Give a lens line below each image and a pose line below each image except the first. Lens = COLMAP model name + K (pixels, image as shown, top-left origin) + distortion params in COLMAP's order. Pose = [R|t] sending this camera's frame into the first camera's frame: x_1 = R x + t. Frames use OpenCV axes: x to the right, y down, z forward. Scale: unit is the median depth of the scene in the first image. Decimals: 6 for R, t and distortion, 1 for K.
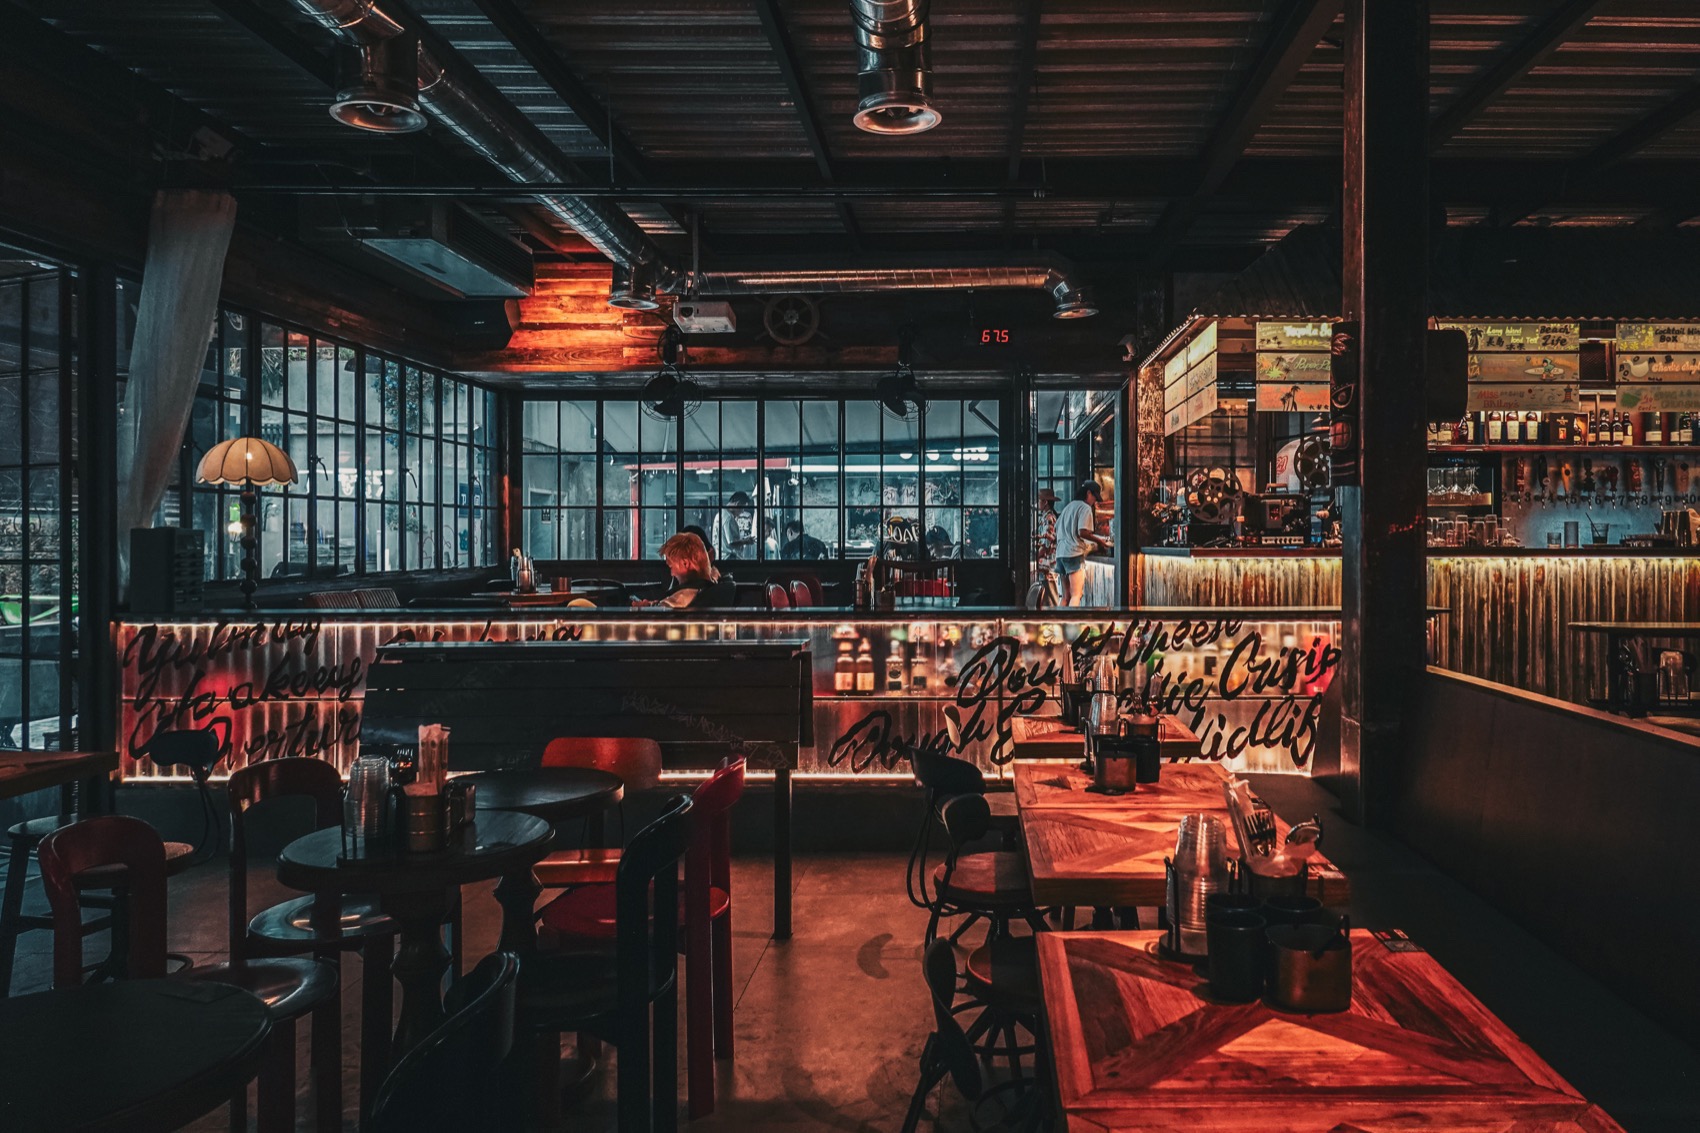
lens RADIAL K [[1733.5, 0, 851.3], [0, 1733.5, 566.1], [0, 0, 1]] dist [-0.000891, 0.000000]
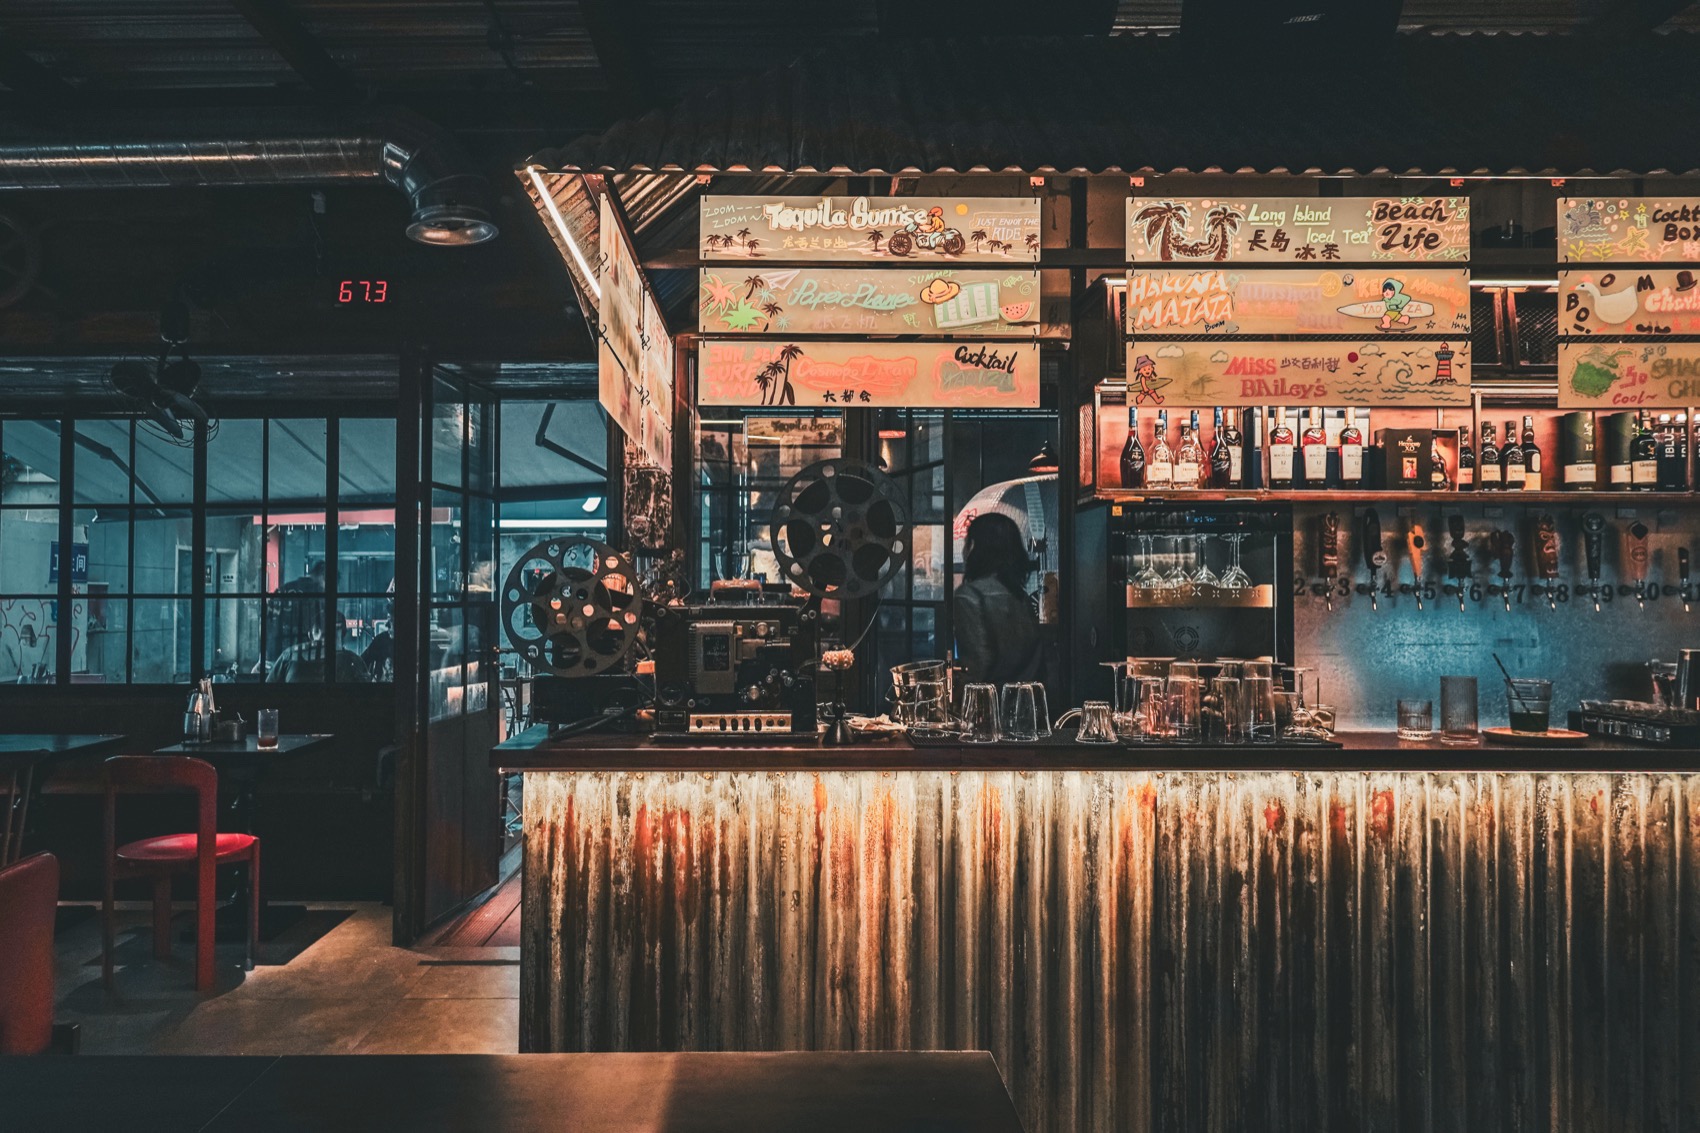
lens RADIAL K [[1226.4, 0, 849.0], [0, 1226.4, 566.4], [0, 0, 1]] dist [-0.004843, 0.001657]
pose [[0.999990, -0.000213, -0.004502, 0.243987], [0.000151, 0.999904, -0.013884, -0.041921], [0.004505, 0.013883, 0.999893, 0.633468]]
